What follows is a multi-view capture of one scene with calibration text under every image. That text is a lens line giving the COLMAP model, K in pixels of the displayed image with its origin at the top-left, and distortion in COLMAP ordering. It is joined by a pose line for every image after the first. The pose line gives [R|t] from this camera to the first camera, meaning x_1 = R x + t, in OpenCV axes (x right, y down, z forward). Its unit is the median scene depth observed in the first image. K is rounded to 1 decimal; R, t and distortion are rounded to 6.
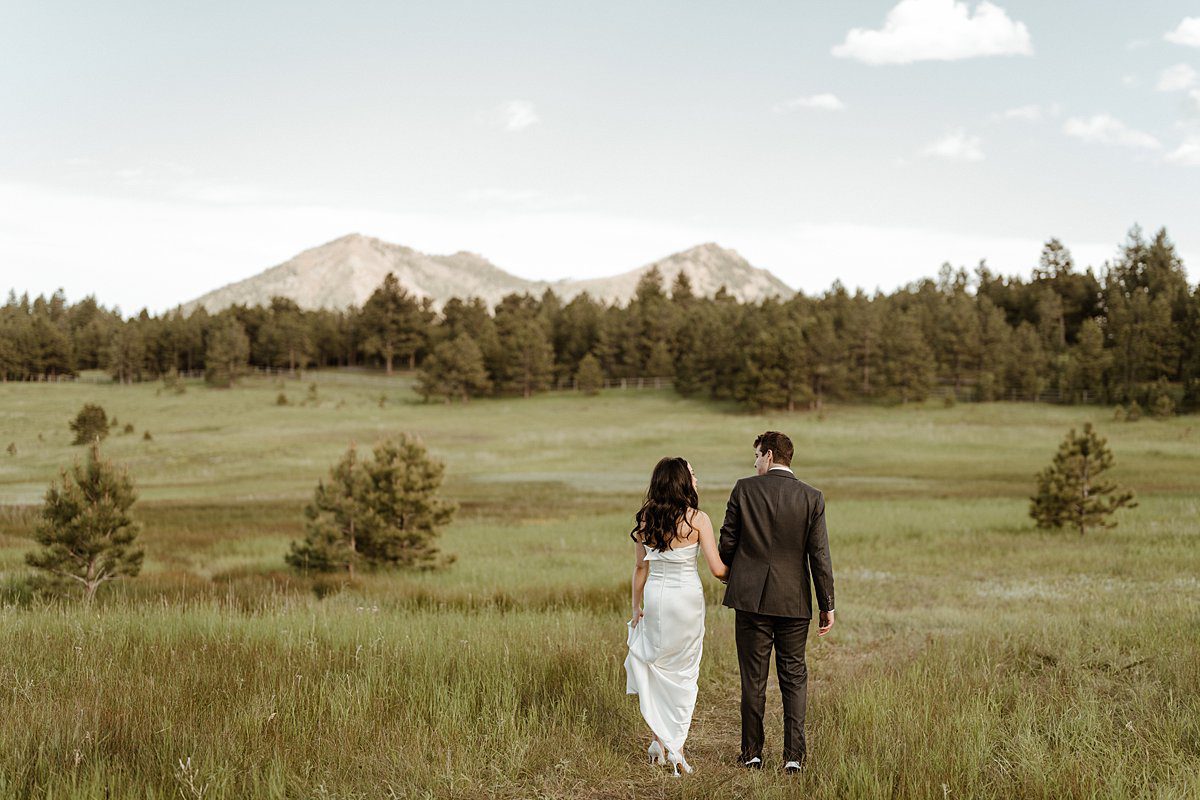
lens RADIAL K [[1448.2, 0, 600.0], [0, 1448.2, 400.0], [0, 0, 1]] dist [-0.122568, 0.433947]
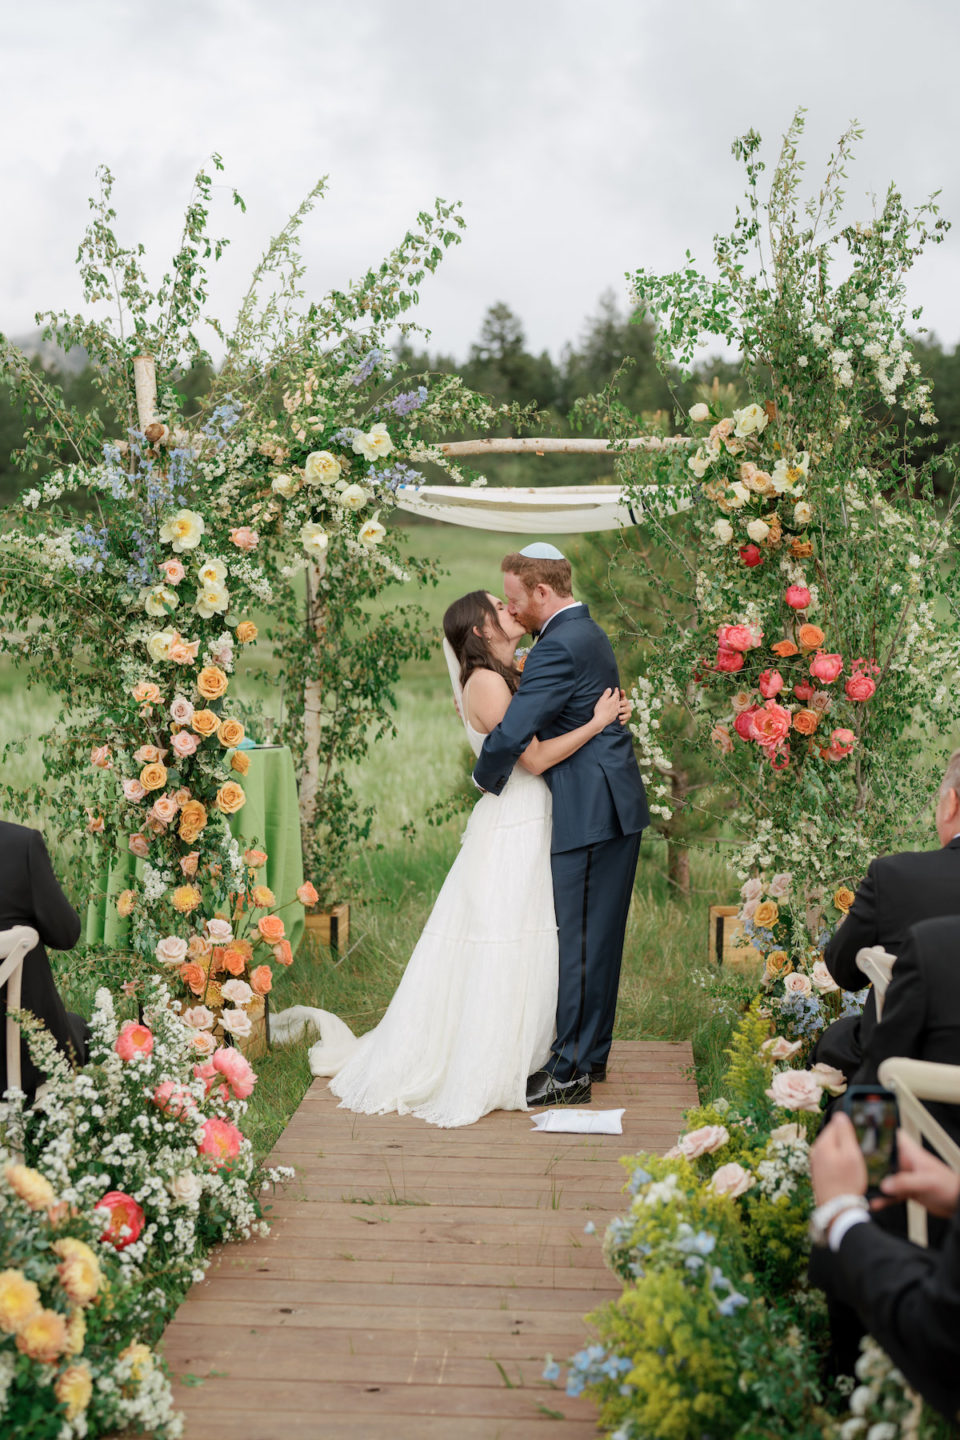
lens RADIAL K [[1693.7, 0, 480.0], [0, 1693.7, 720.0], [0, 0, 1]] dist [-0.087307, -0.006668]
pose [[0.955130, -0.003544, 0.296164, 0.056110], [-0.027678, 0.994485, 0.101164, 0.008502], [-0.294889, -0.104822, 0.949764, 0.181006]]
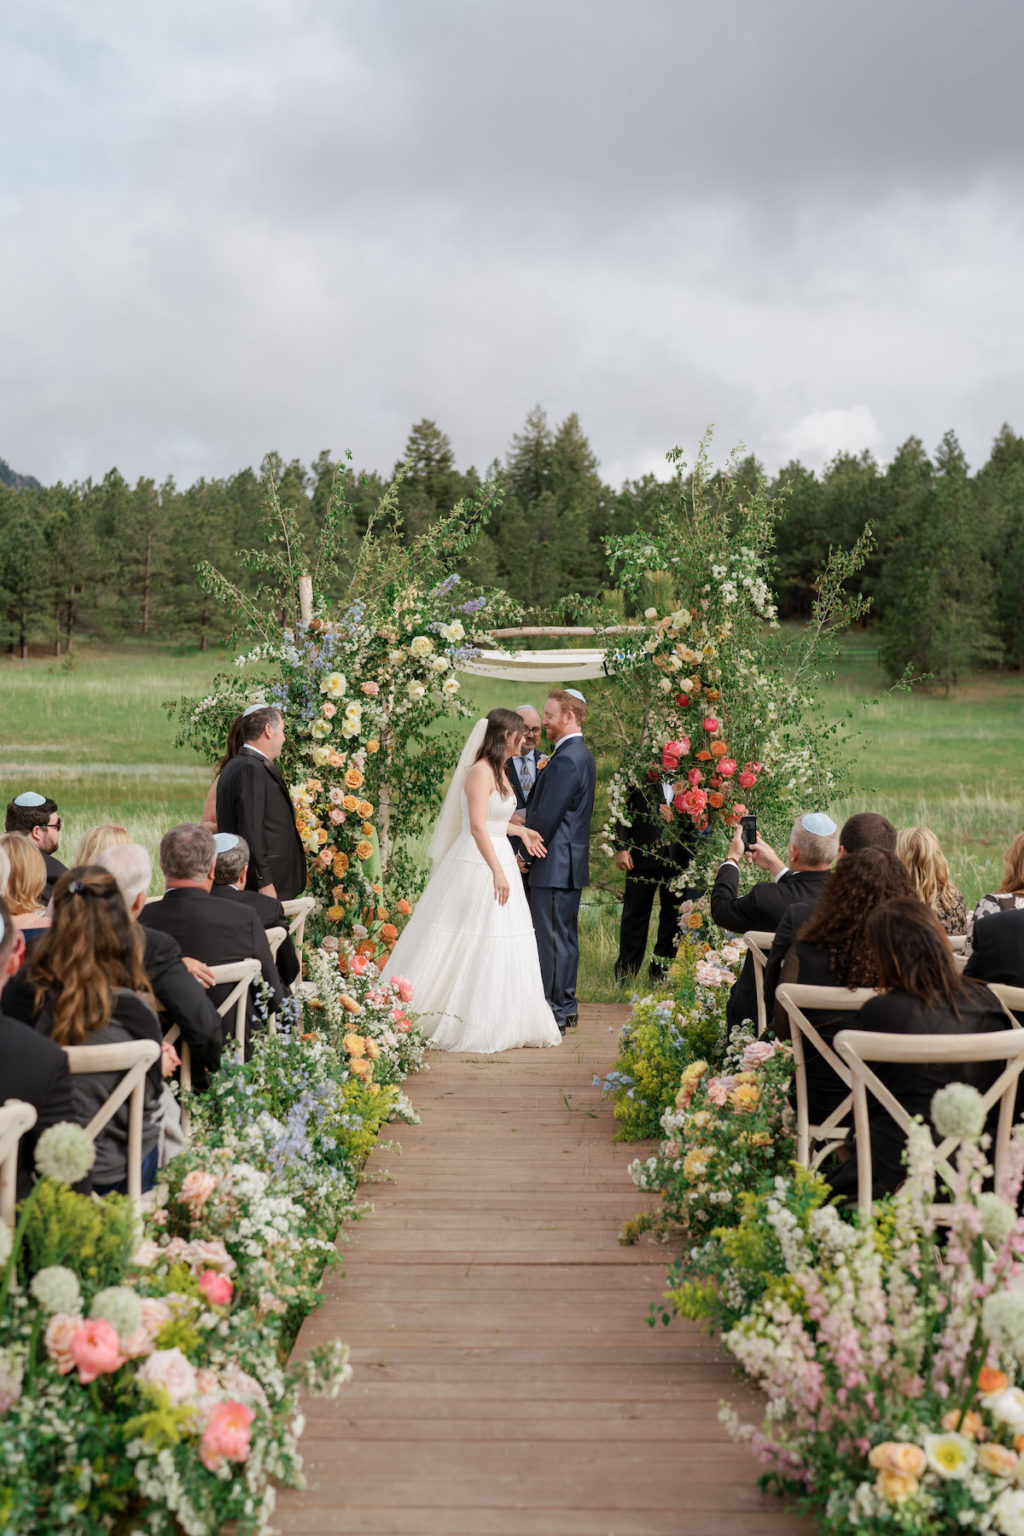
lens RADIAL K [[1853.7, 0, 512.0], [0, 1853.7, 768.0], [0, 0, 1]] dist [-0.122568, 0.433947]
pose [[0.933839, 0.006160, 0.357641, 0.035865], [-0.026470, 0.998300, 0.051920, 0.007171], [-0.356714, -0.057951, 0.932415, 0.139763]]
